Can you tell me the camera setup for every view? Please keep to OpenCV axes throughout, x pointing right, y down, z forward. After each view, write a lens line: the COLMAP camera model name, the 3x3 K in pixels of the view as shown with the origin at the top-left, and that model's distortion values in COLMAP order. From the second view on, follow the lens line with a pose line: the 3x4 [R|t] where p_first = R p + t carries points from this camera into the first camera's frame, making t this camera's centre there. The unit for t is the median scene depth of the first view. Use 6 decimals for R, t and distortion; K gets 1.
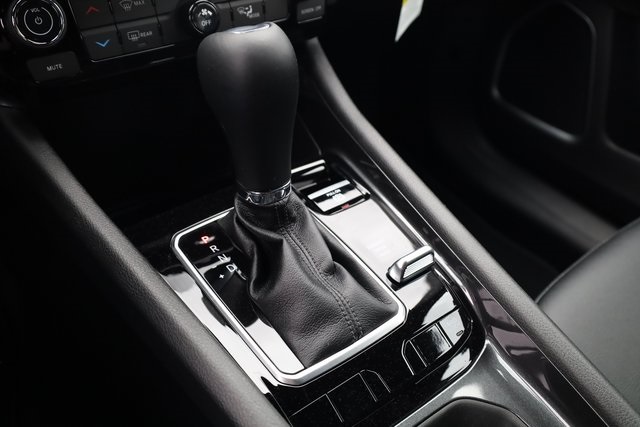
lens RADIAL K [[635.8, 0, 320.6], [0, 635.8, 212.3], [0, 0, 1]] dist [0.014968, 0.000000]
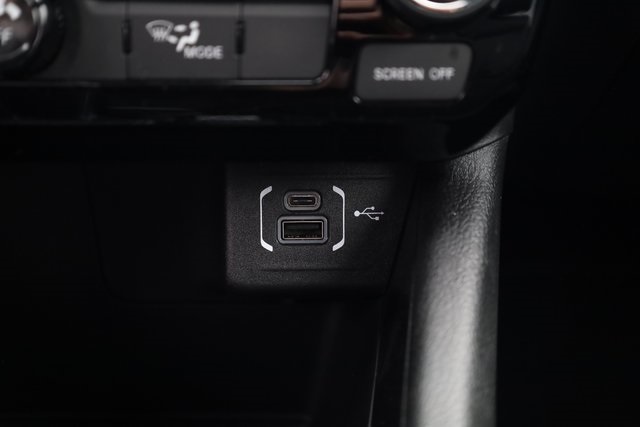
lens RADIAL K [[922.5, 0, 319.9], [0, 922.5, 213.2], [0, 0, 1]] dist [-0.015452, 0.000000]
pose [[0.812107, 0.245270, -0.529458, 0.248439], [-0.336130, 0.938335, -0.080892, -0.229080], [0.476969, 0.243660, 0.844471, 0.694446]]
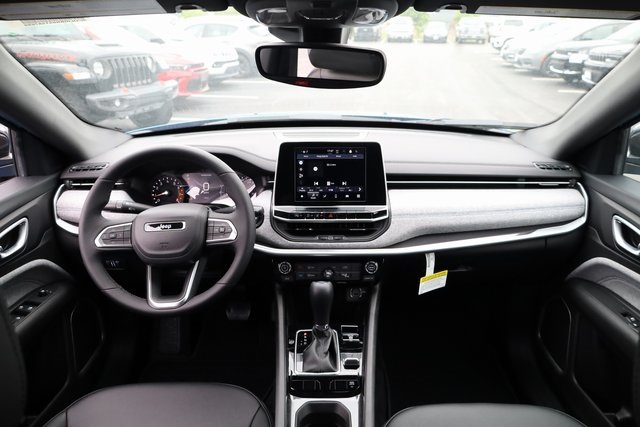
lens RADIAL K [[430.0, 0, 320.6], [0, 430.0, 212.2], [0, 0, 1]] dist [0.003838, -0.000182]
pose [[0.786582, 0.159417, -0.596553, 1.182937], [-0.340372, 0.918011, -0.203476, -0.121946], [0.515205, 0.363100, 0.776352, -1.042112]]
